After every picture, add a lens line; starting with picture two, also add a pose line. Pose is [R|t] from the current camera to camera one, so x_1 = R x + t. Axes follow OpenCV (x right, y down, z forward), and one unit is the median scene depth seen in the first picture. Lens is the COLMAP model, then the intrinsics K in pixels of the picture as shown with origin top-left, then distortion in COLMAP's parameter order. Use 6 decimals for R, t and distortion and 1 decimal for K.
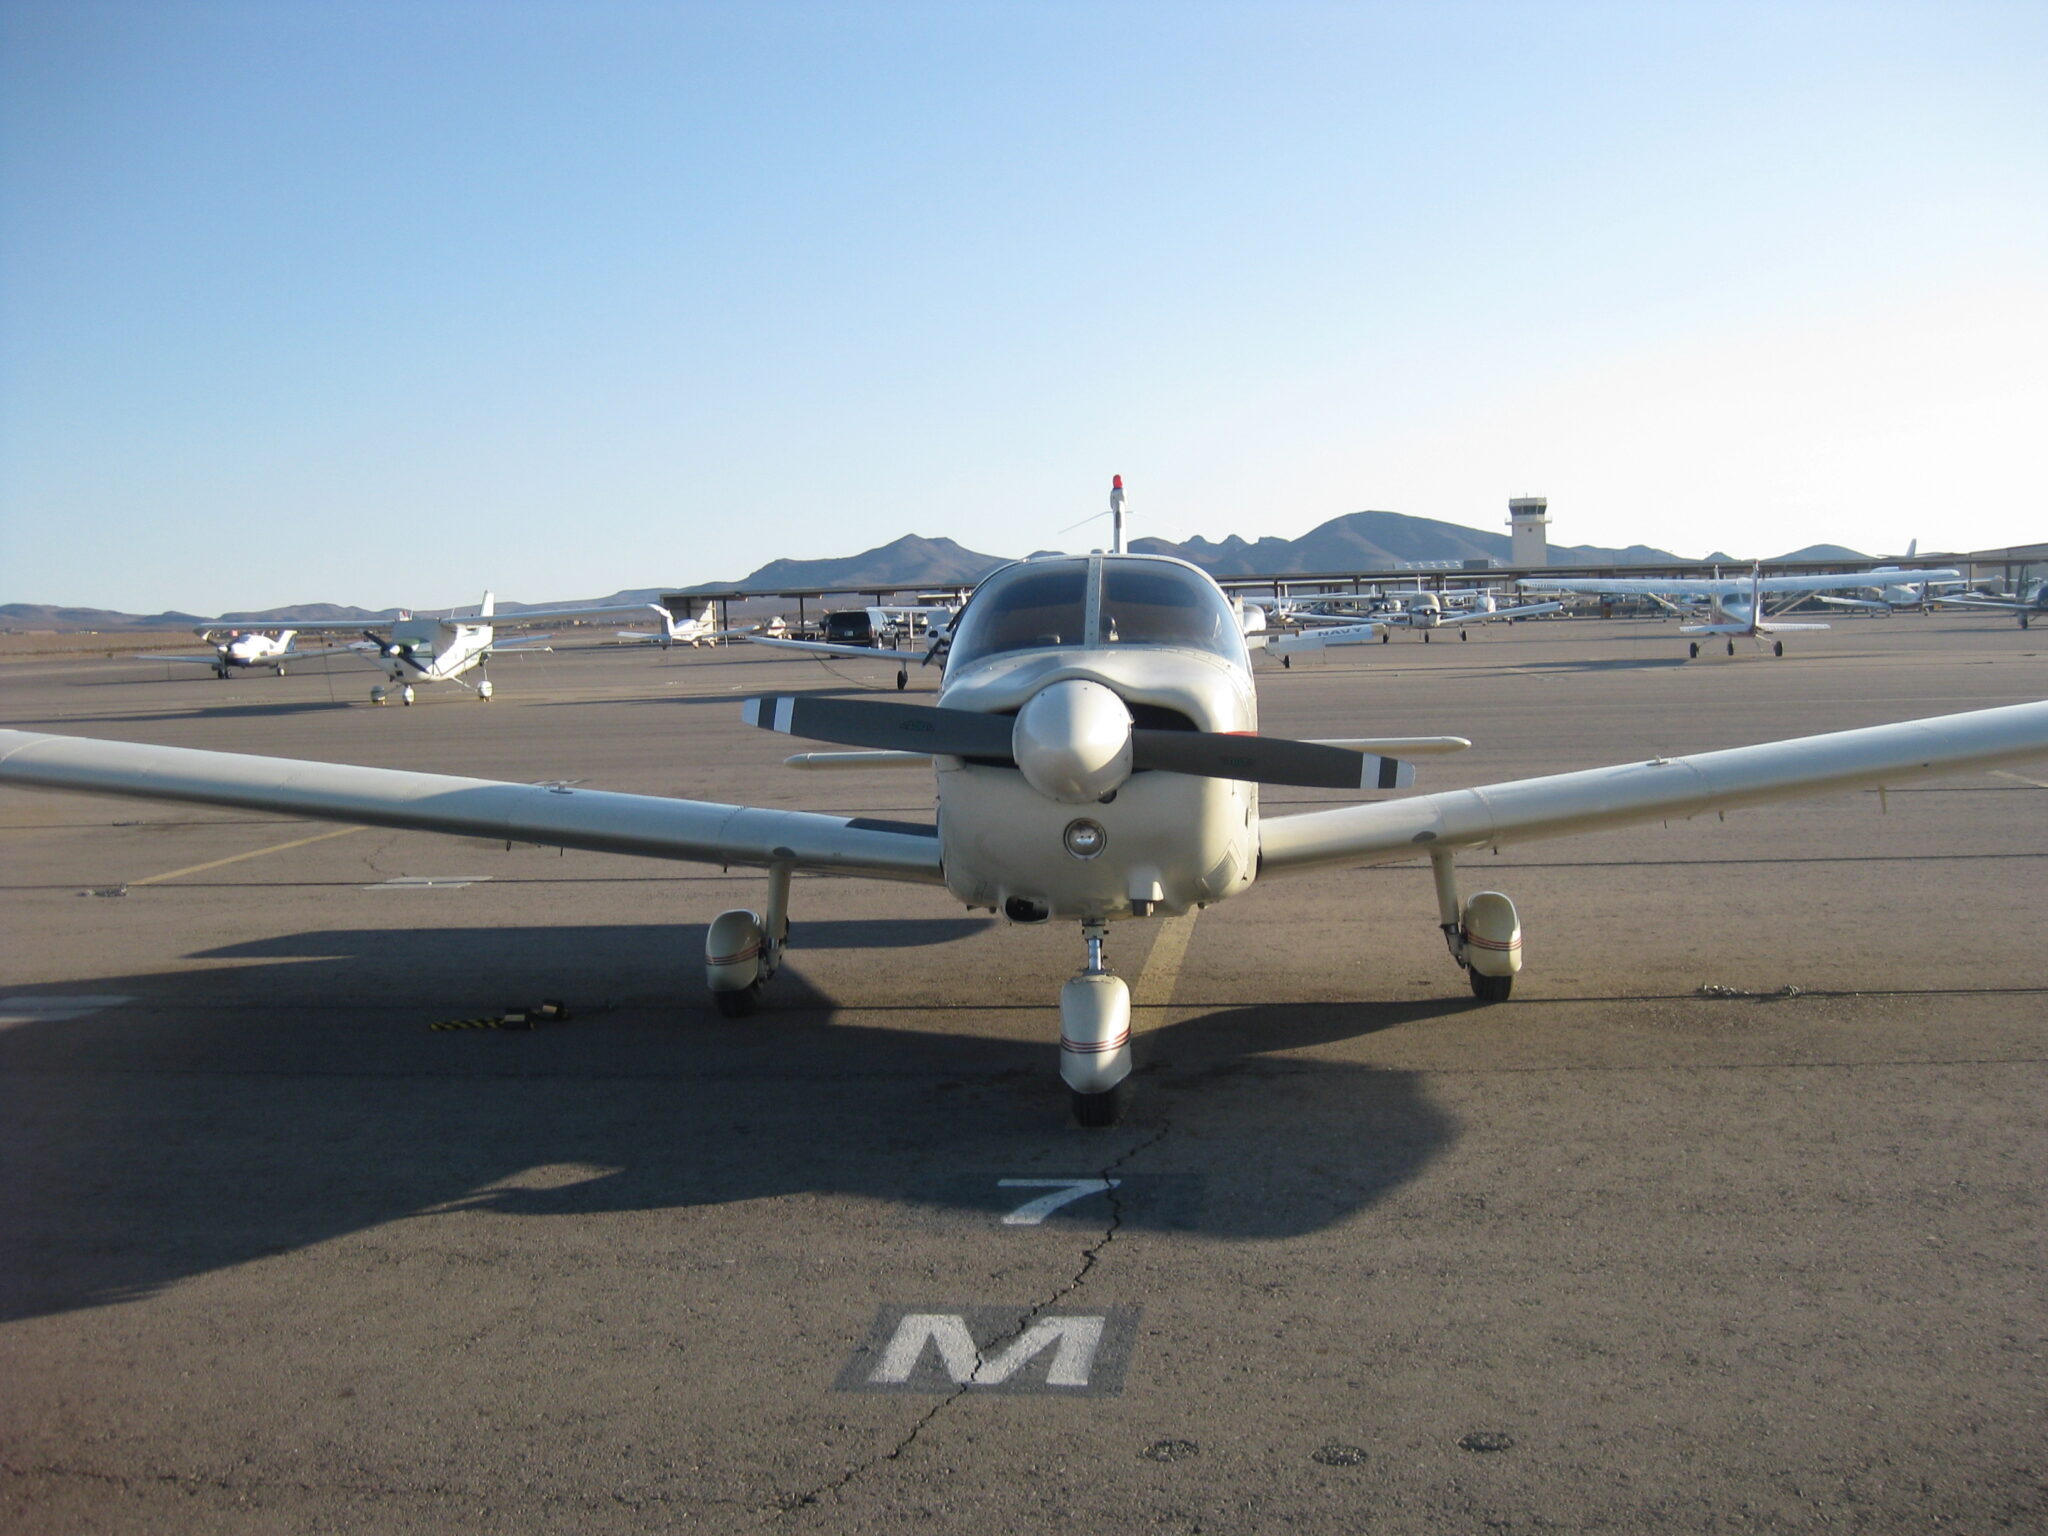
lens RADIAL K [[2277.0, 0, 1024.0], [0, 2277.0, 768.0], [0, 0, 1]] dist [-0.180471, 0.127884]
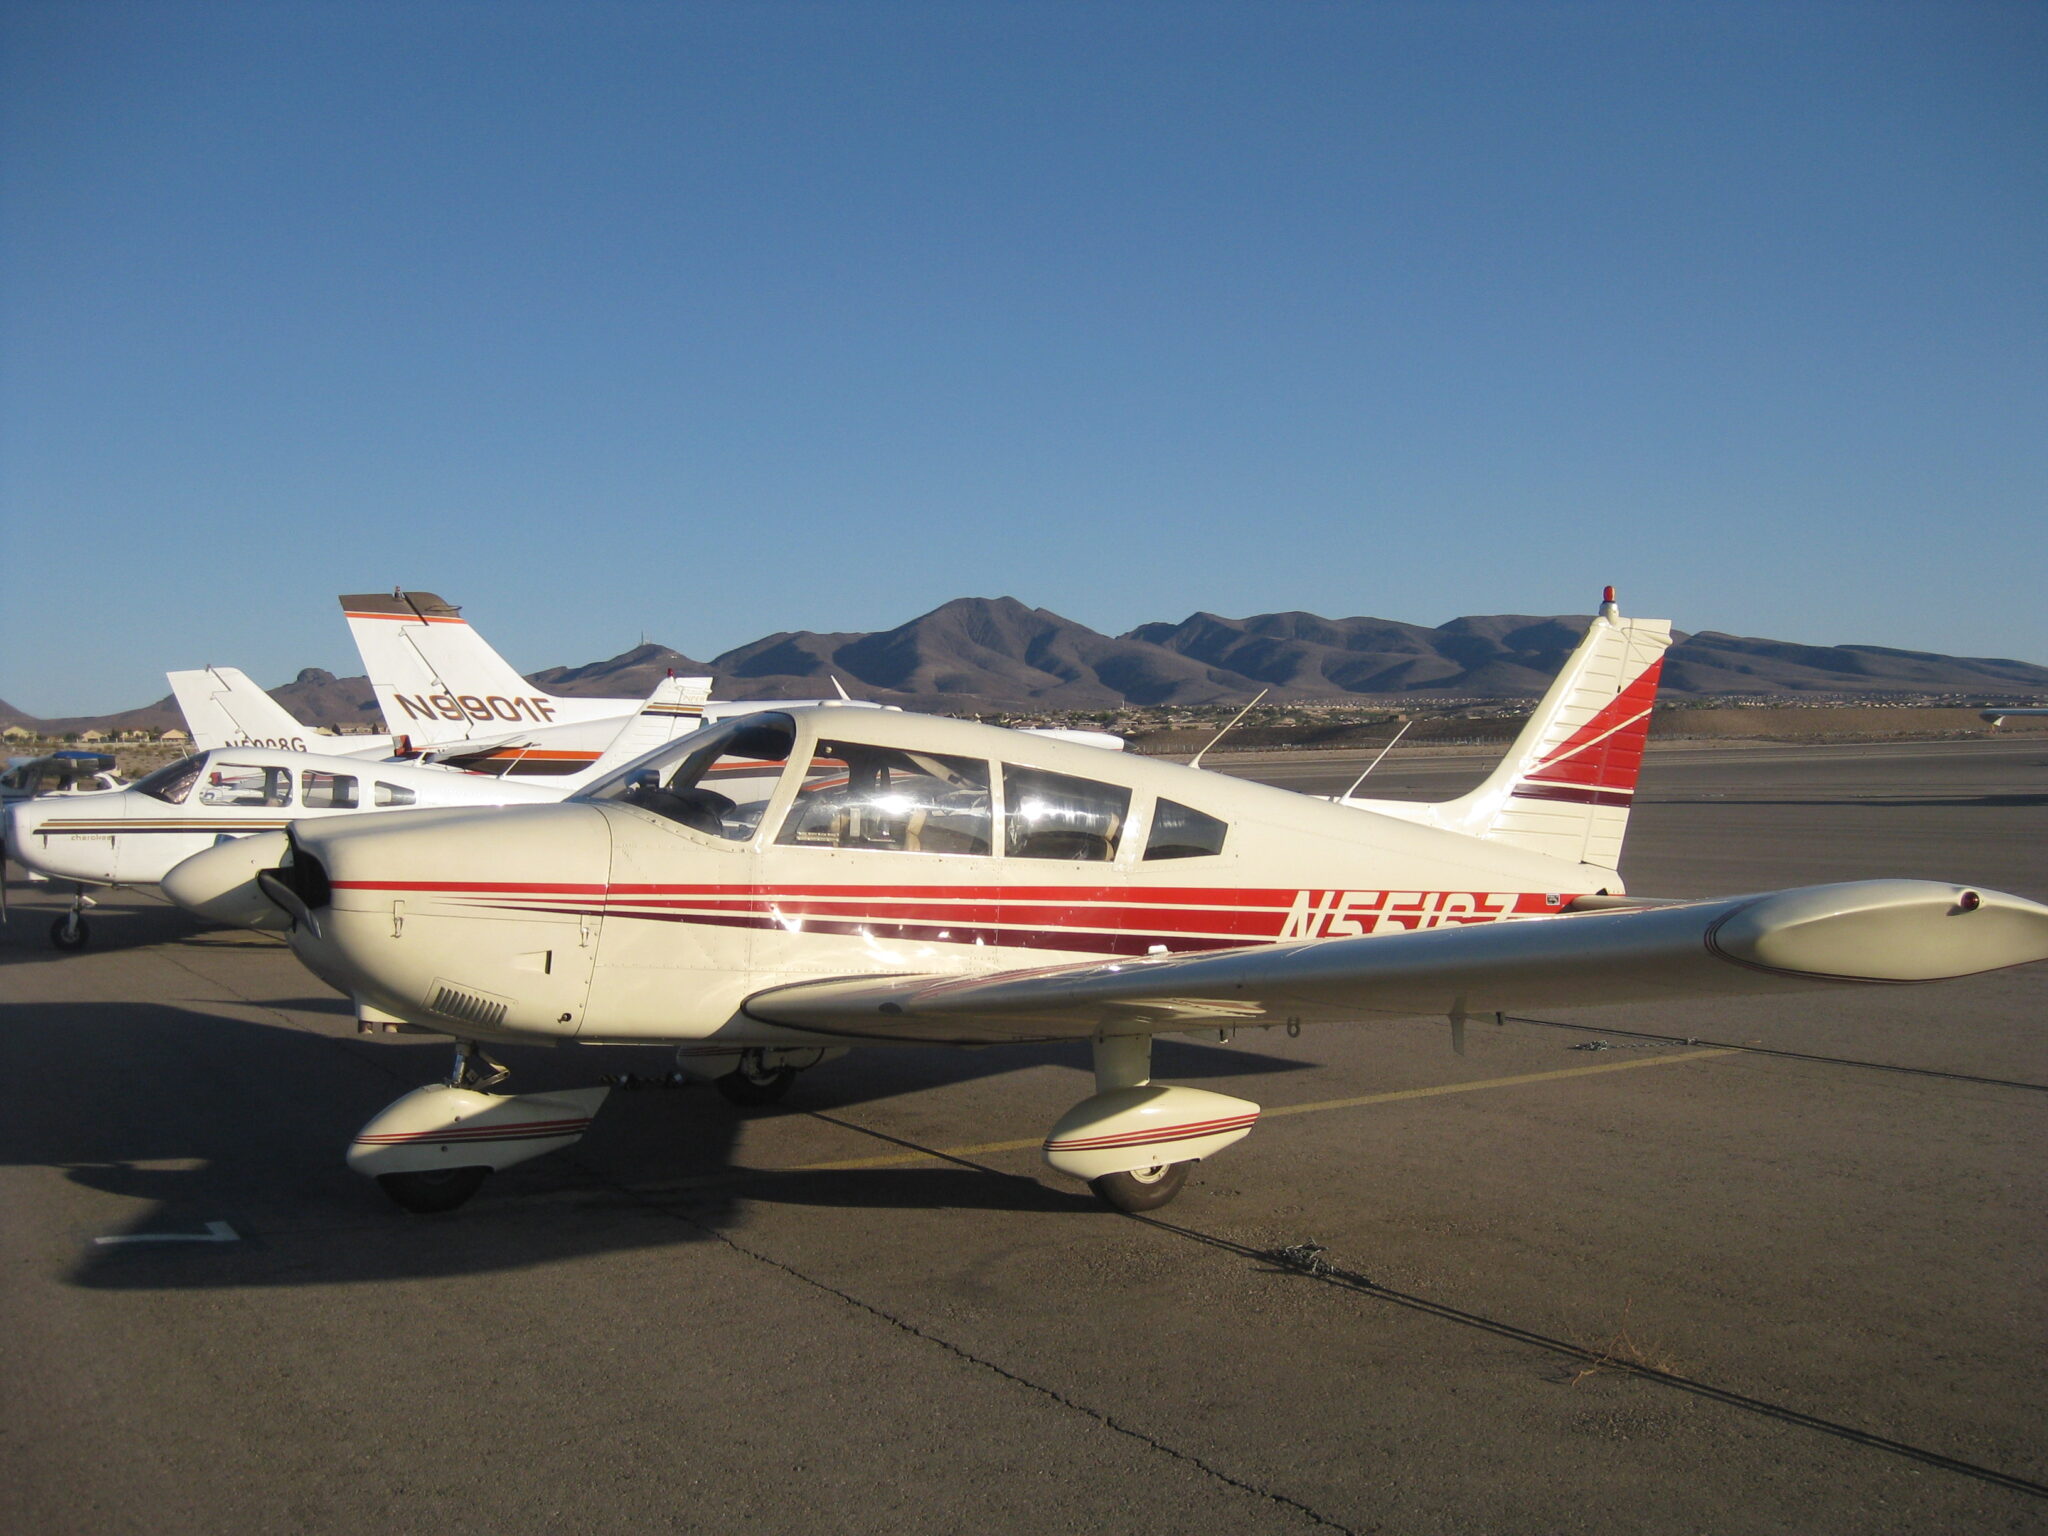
lens RADIAL K [[2277.0, 0, 1024.0], [0, 2277.0, 768.0], [0, 0, 1]] dist [-0.180471, 0.127884]
pose [[0.597818, 0.024344, -0.801262, 0.164469], [-0.050074, 0.998721, -0.007016, -0.011233], [0.800066, 0.044317, 0.598273, 0.080522]]
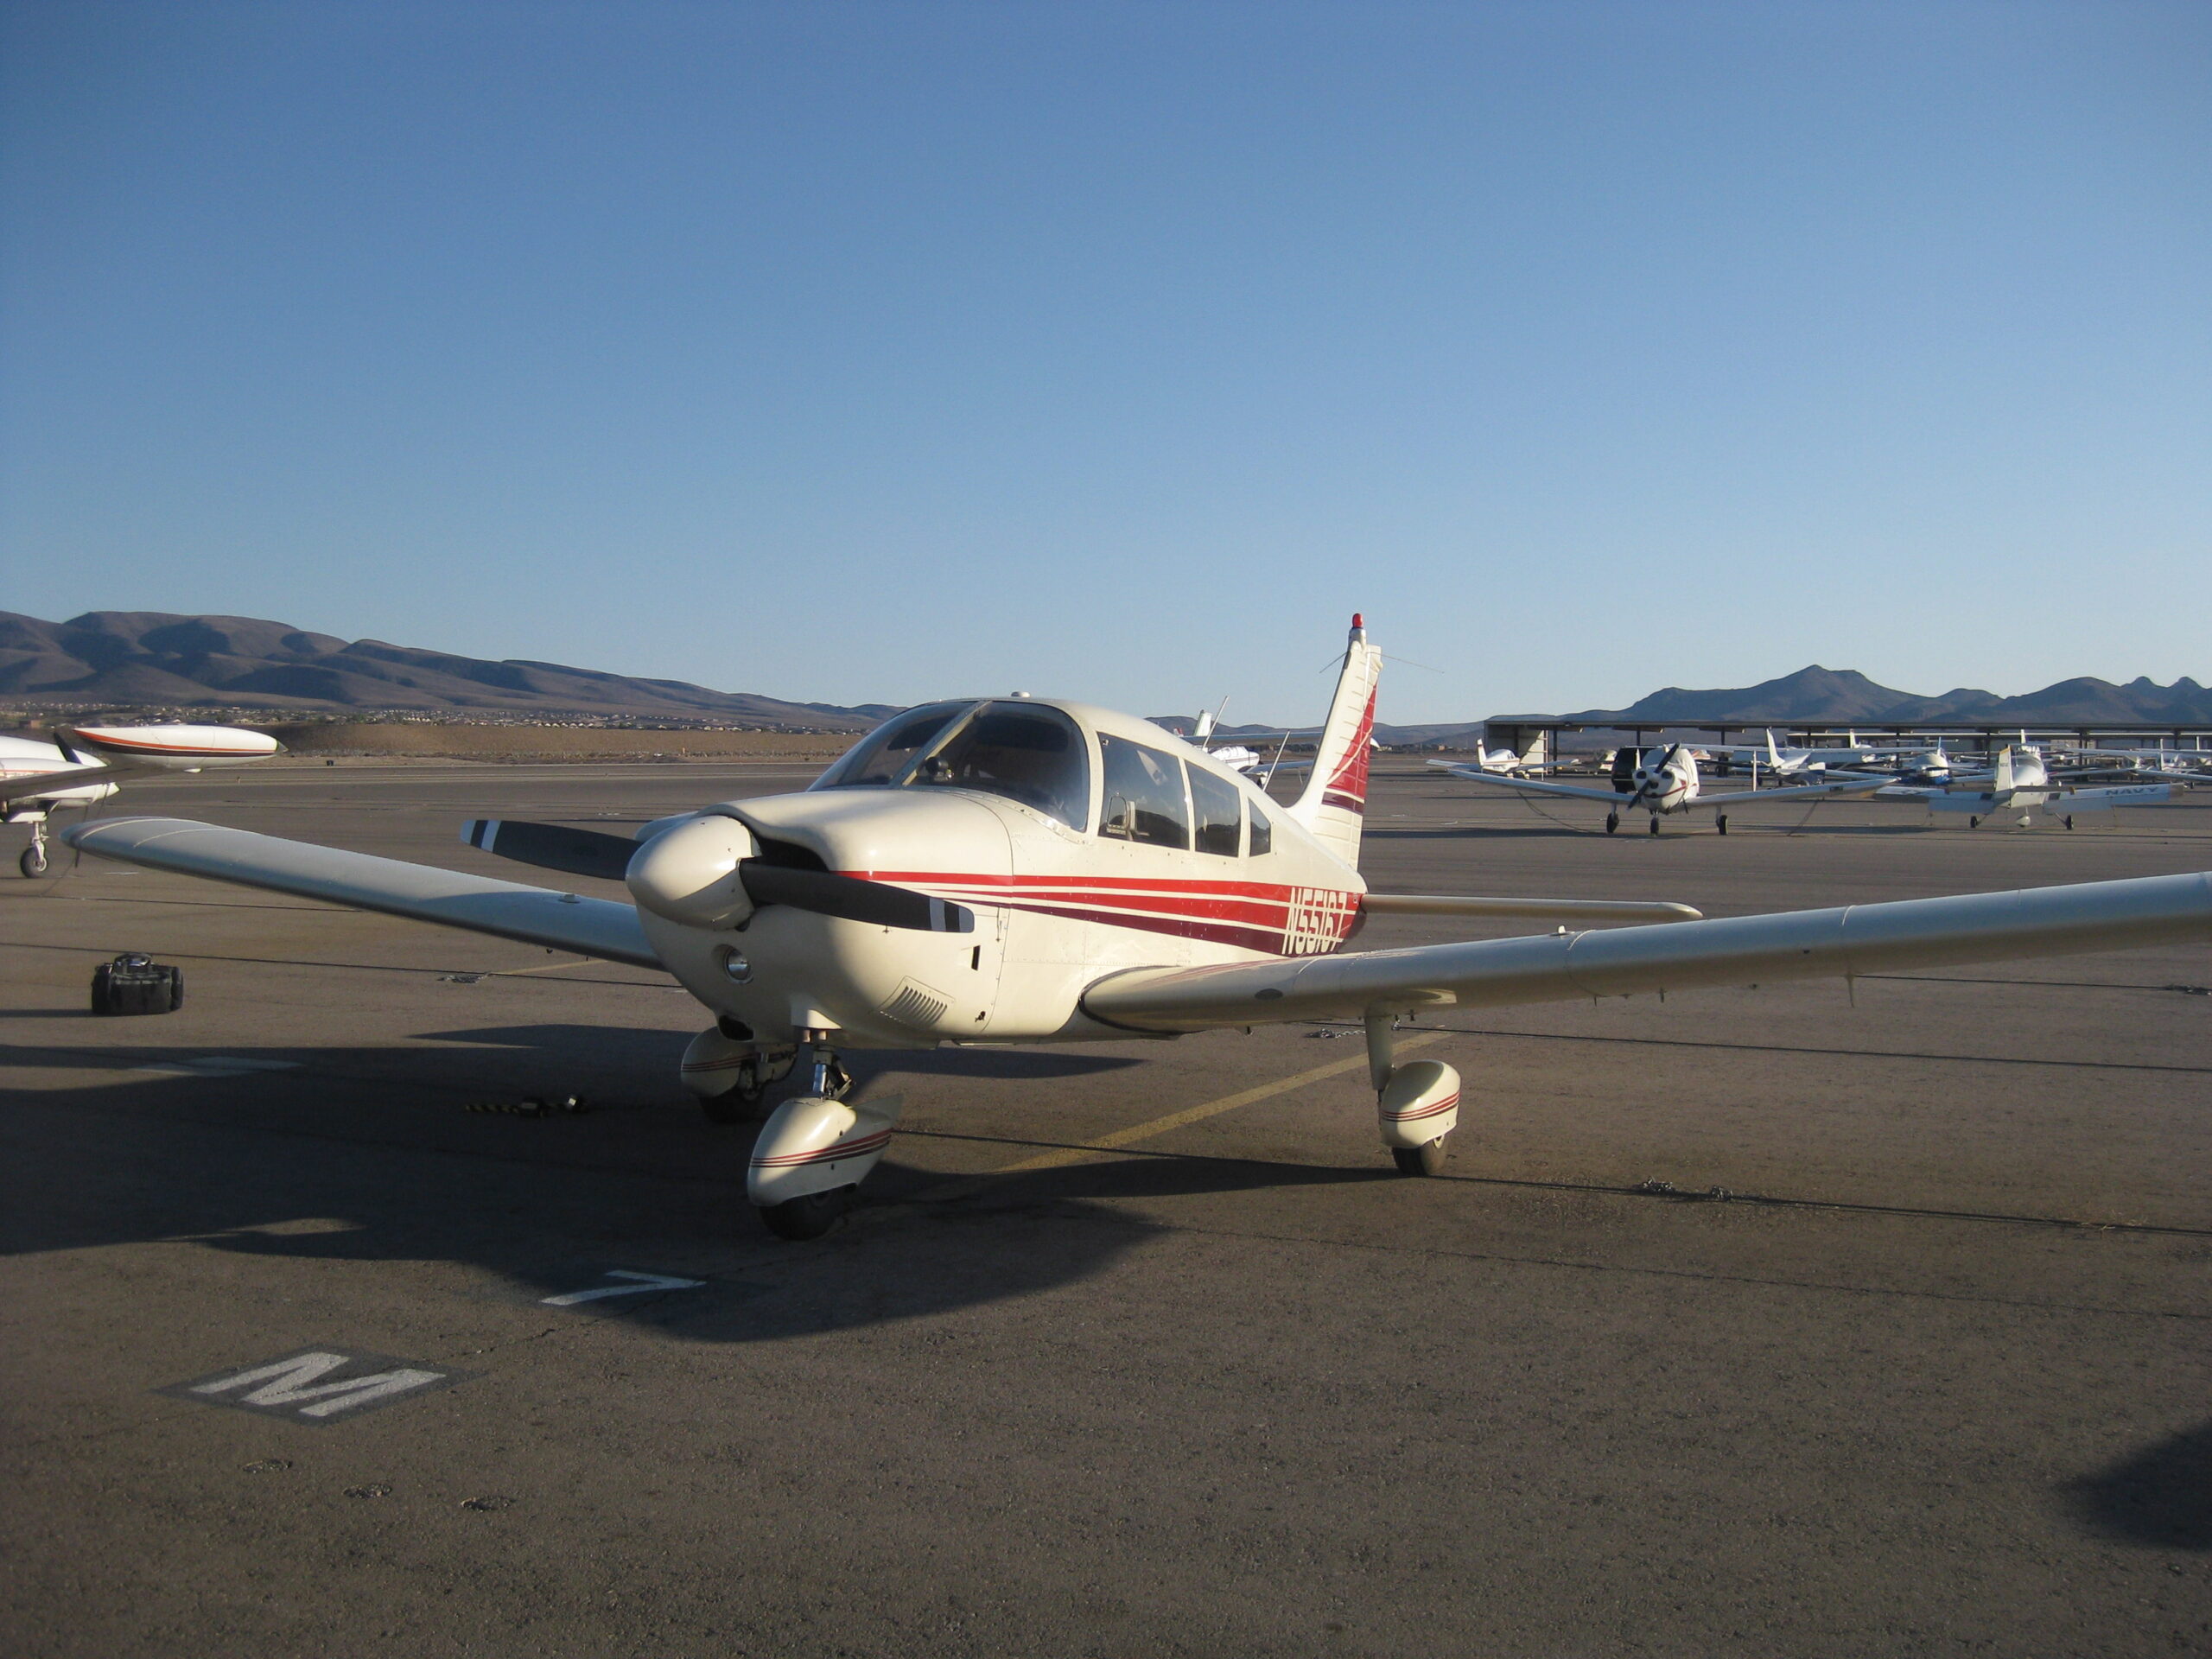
lens RADIAL K [[2459.3, 0, 1106.0], [0, 2459.3, 829.5], [0, 0, 1]] dist [-0.180471, 0.127884]
pose [[0.944866, 0.046264, -0.324172, 0.076440], [-0.056606, 0.998142, -0.022541, -0.002149], [0.322527, 0.039649, 0.945729, -0.004617]]
